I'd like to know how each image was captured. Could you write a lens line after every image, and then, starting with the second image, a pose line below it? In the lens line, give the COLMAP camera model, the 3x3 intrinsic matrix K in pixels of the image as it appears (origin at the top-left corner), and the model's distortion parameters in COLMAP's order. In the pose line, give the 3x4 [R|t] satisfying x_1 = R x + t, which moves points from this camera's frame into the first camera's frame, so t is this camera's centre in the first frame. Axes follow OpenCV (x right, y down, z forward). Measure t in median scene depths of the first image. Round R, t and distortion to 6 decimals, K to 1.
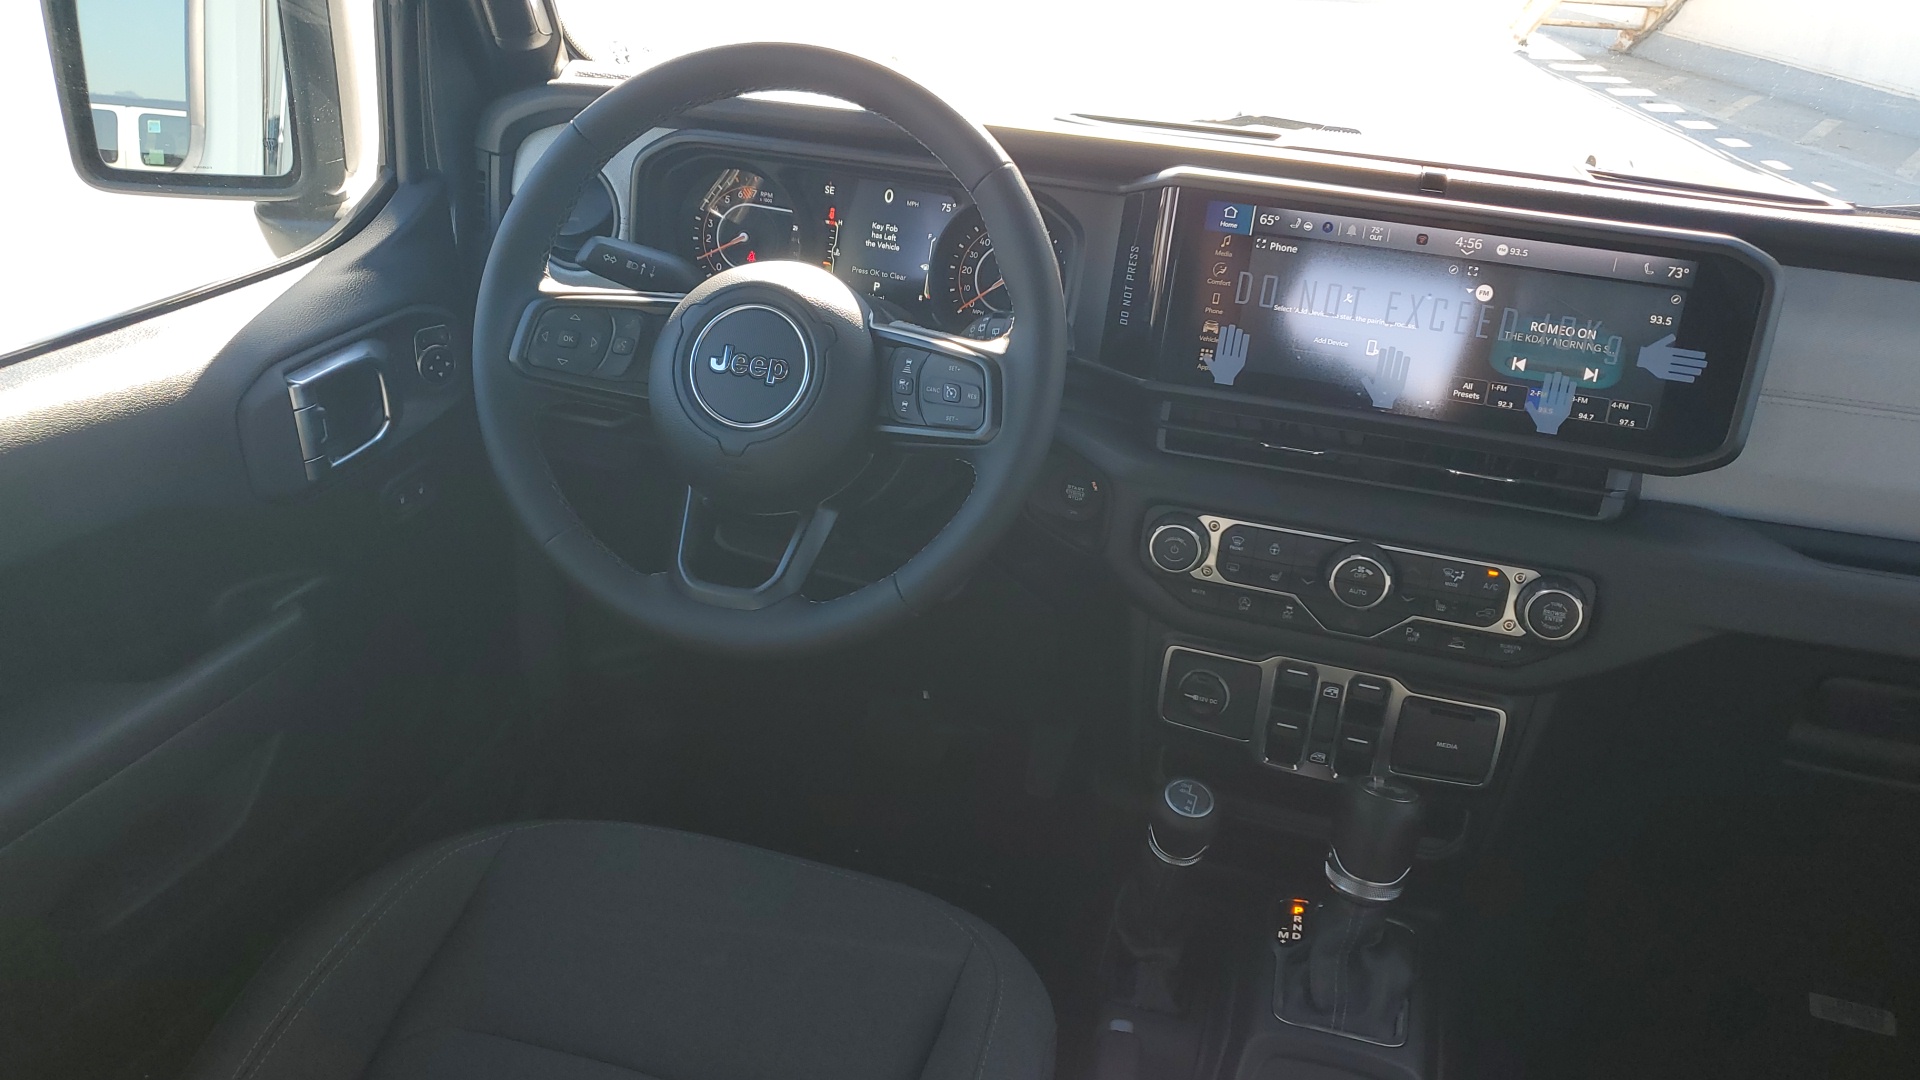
lens RADIAL K [[1506.7, 0, 958.2], [0, 1506.7, 534.5], [0, 0, 1]] dist [0.036090, -0.061240]
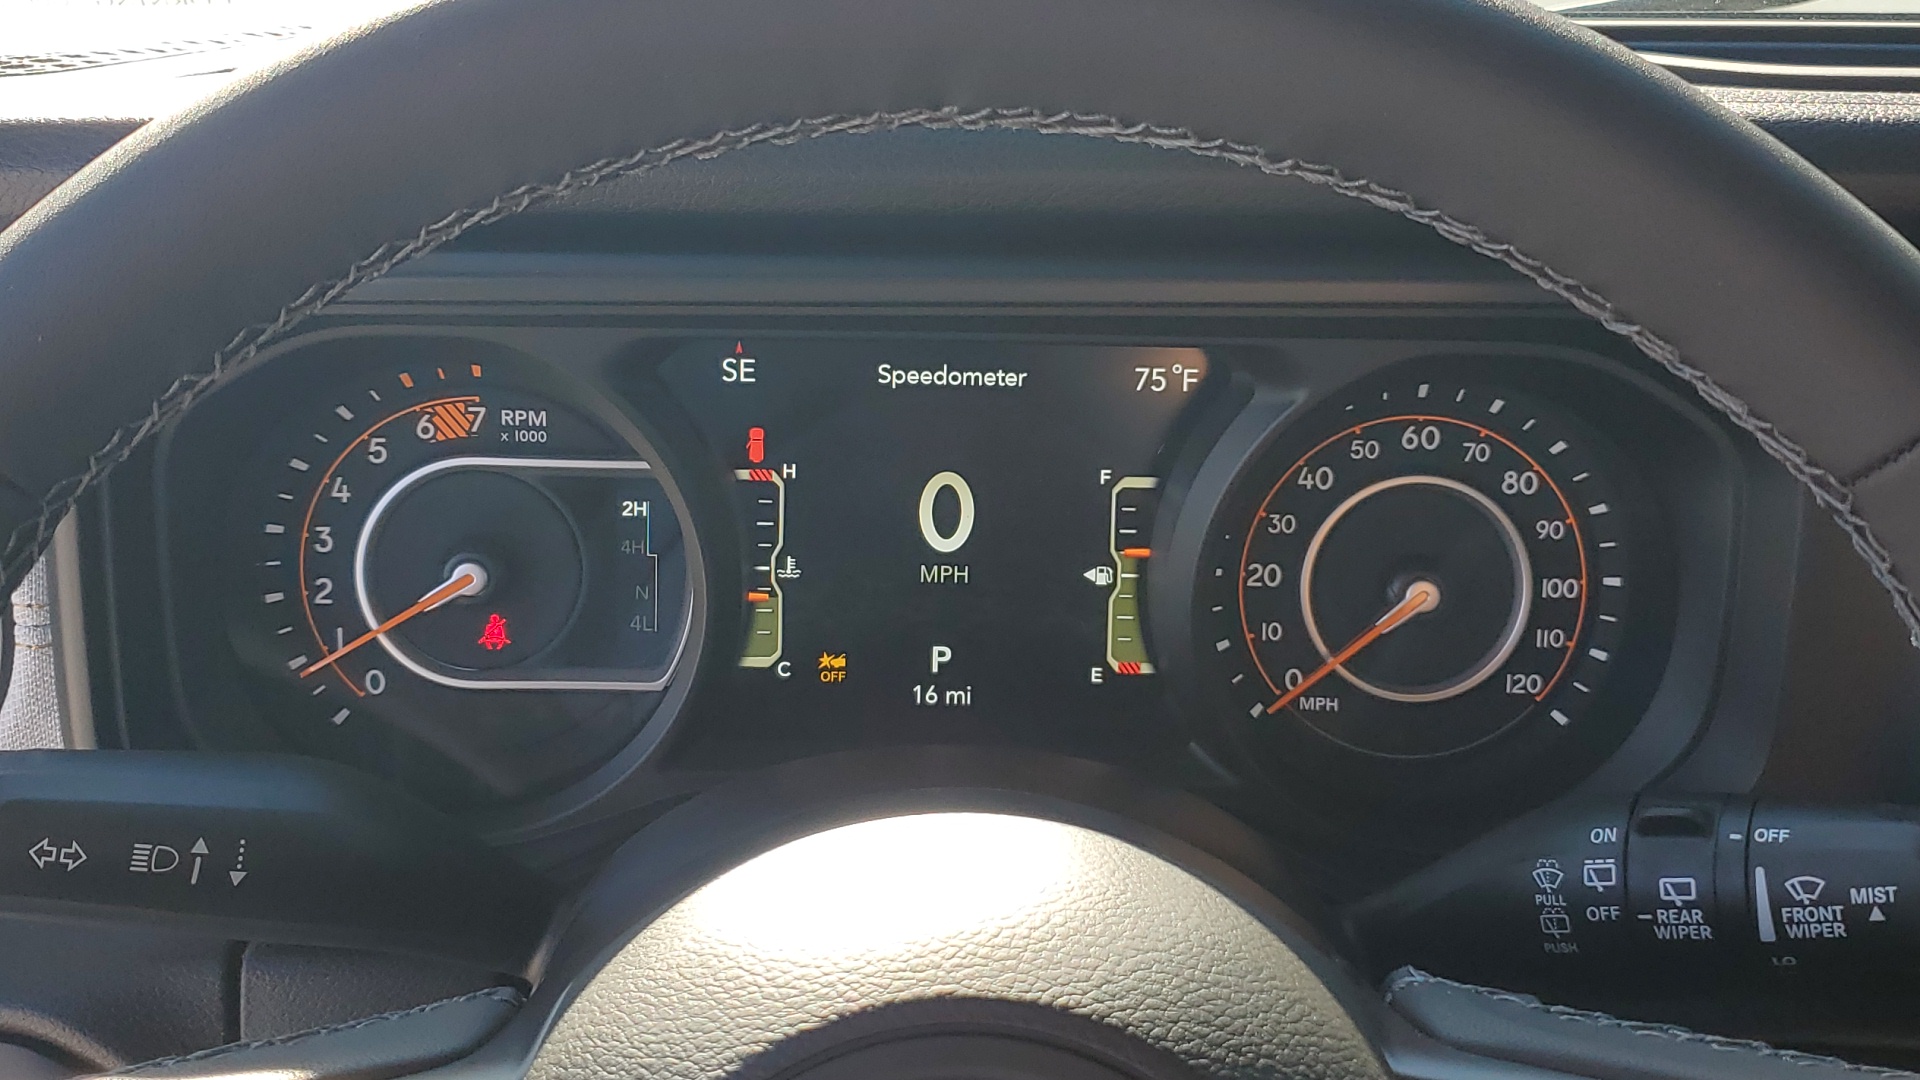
lens RADIAL K [[2416.2, 0, 968.6], [0, 2416.2, 506.4], [0, 0, 1]] dist [0.109625, 0.000000]
pose [[0.952648, -0.161853, 0.257419, -0.197763], [0.168616, 0.985673, -0.004265, -0.226755], [-0.253041, 0.047468, 0.966290, 0.627096]]
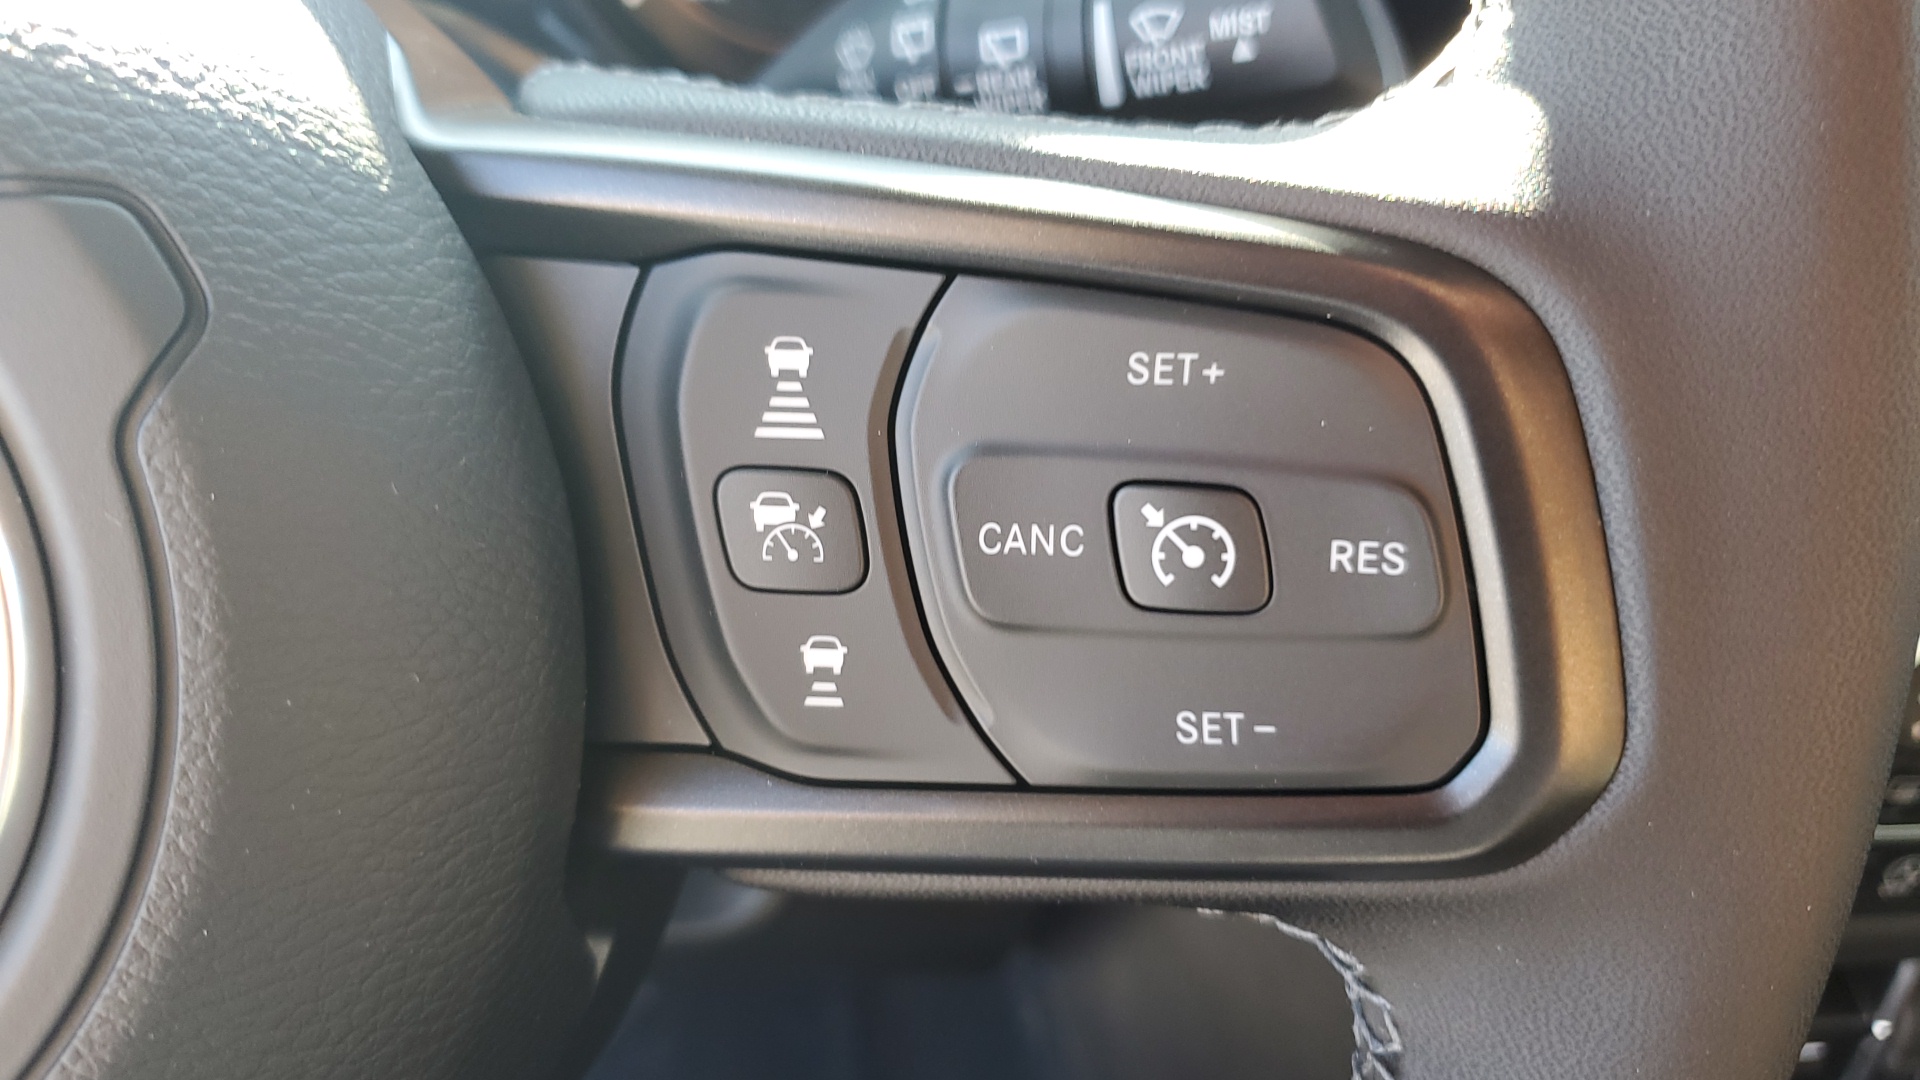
lens RADIAL K [[1549.0, 0, 944.1], [0, 1549.0, 550.6], [0, 0, 1]] dist [-0.019001, -0.003796]
pose [[0.922995, -0.240454, 0.300437, -0.063840], [0.178794, 0.959318, 0.218499, -0.120431], [-0.340753, -0.147957, 0.928437, 0.814899]]
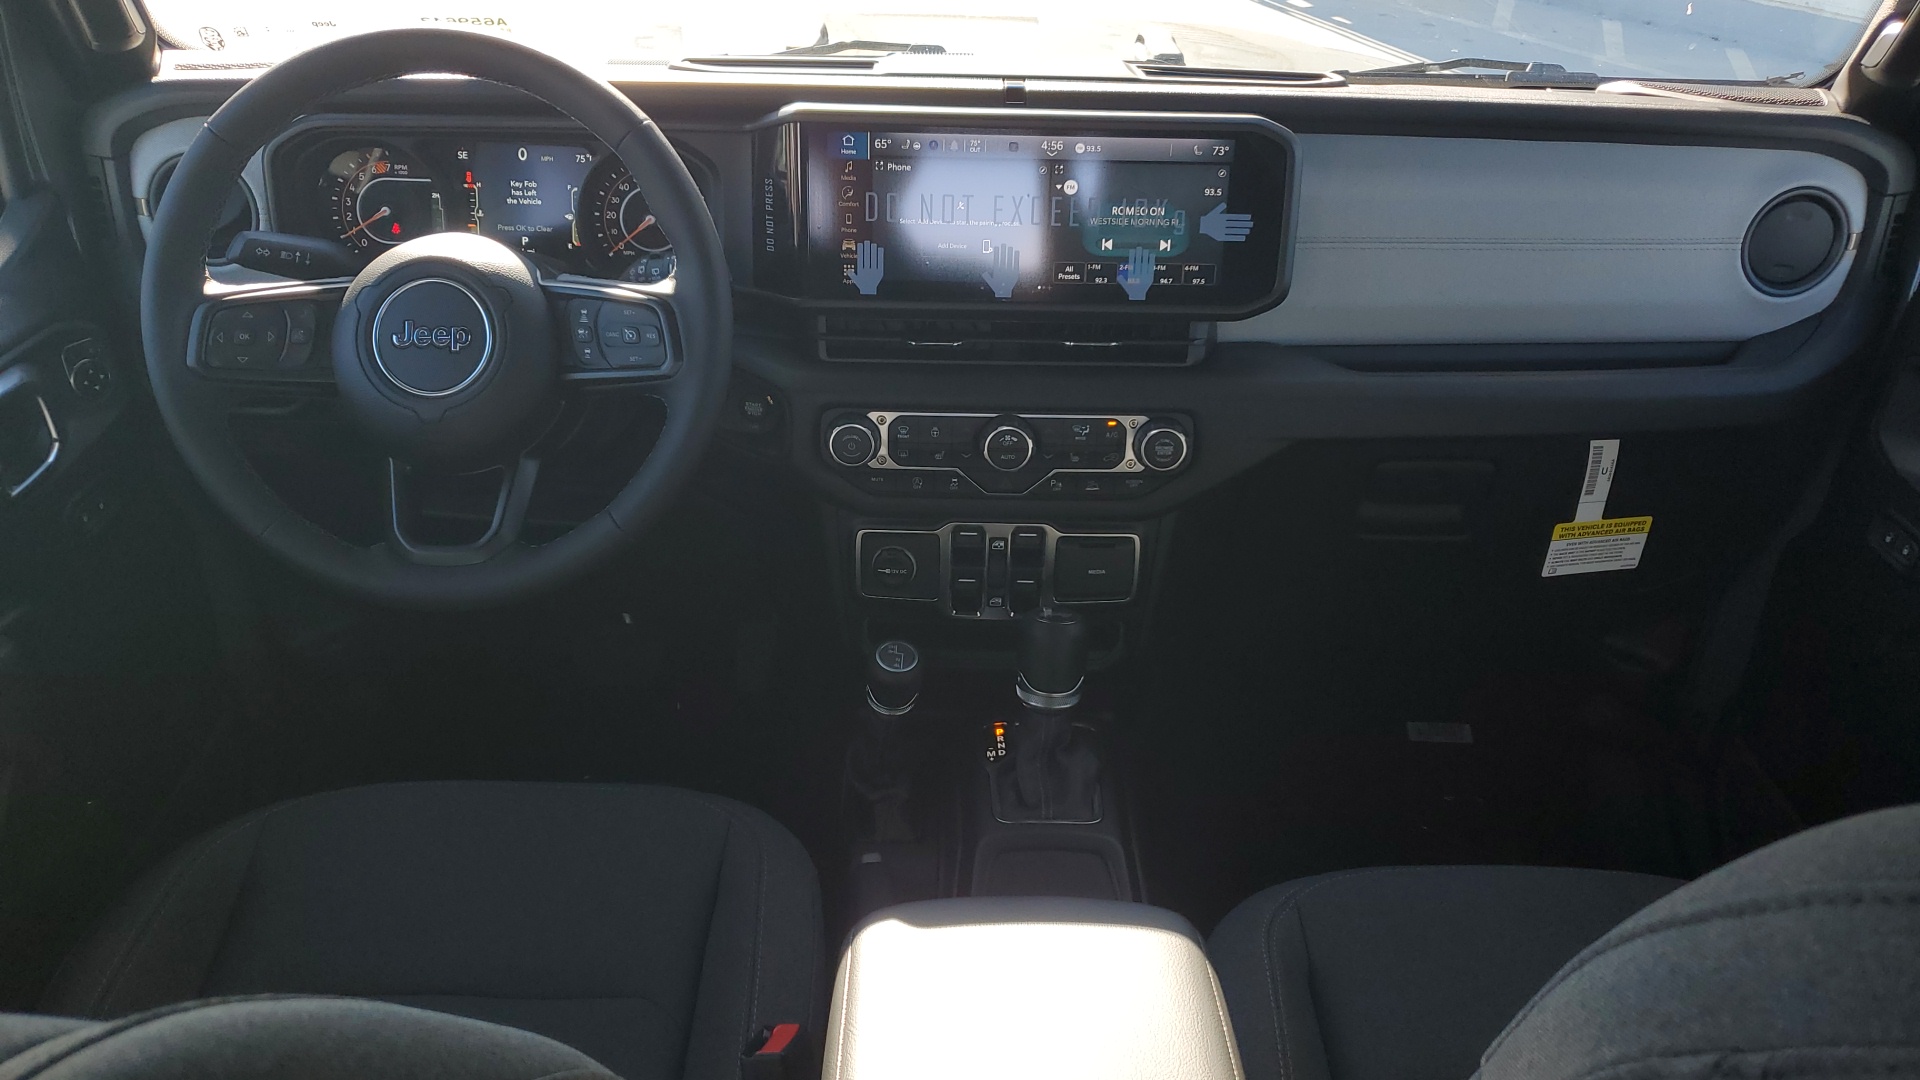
lens RADIAL K [[1506.7, 0, 965.8], [0, 1506.7, 586.1], [0, 0, 1]] dist [0.036090, -0.061240]
pose [[0.958259, -0.179629, 0.222427, -0.045476], [0.156834, 0.980746, 0.116367, -0.004871], [-0.239047, -0.076625, 0.967980, -0.134663]]
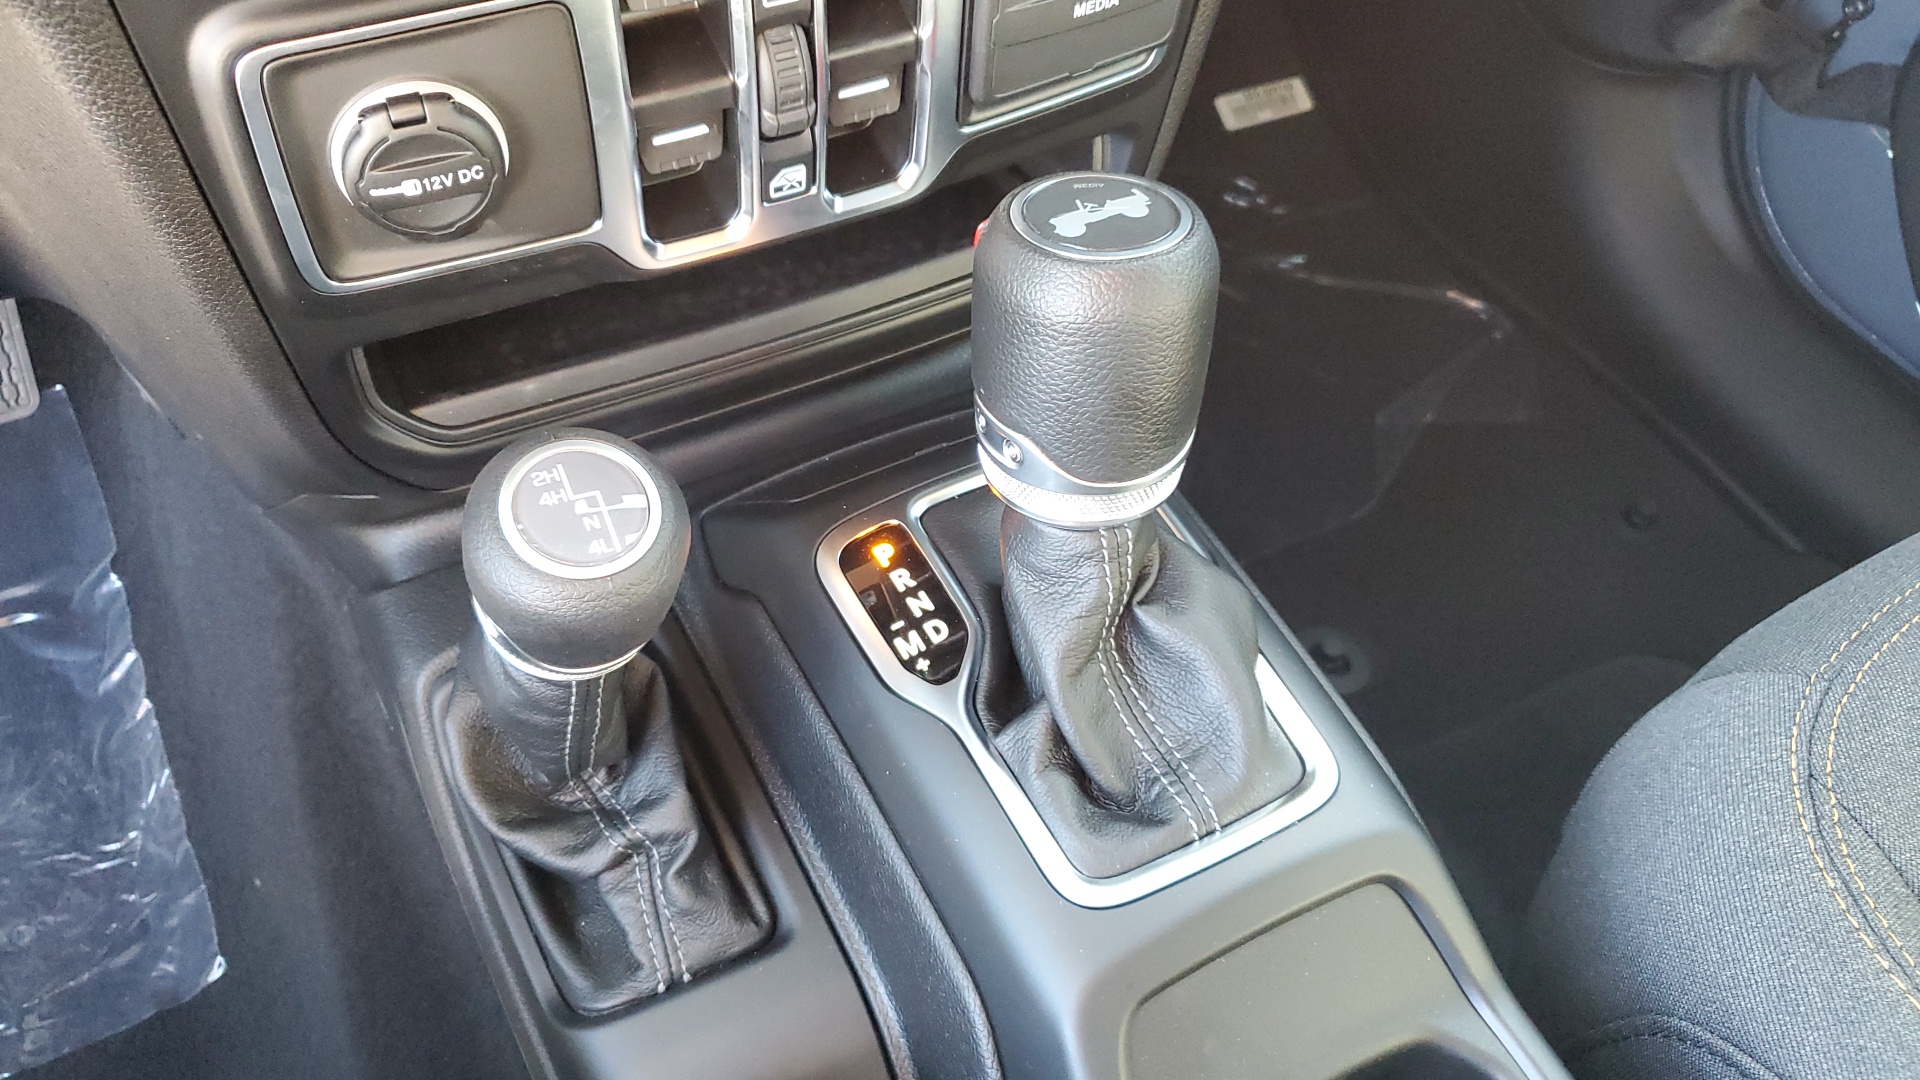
lens RADIAL K [[1506.7, 0, 951.1], [0, 1506.7, 525.9], [0, 0, 1]] dist [0.036090, -0.061240]
pose [[0.720093, -0.554152, 0.417590, 0.078940], [0.269768, 0.778060, 0.567317, 0.021011], [-0.639290, -0.295869, 0.709768, 0.764369]]
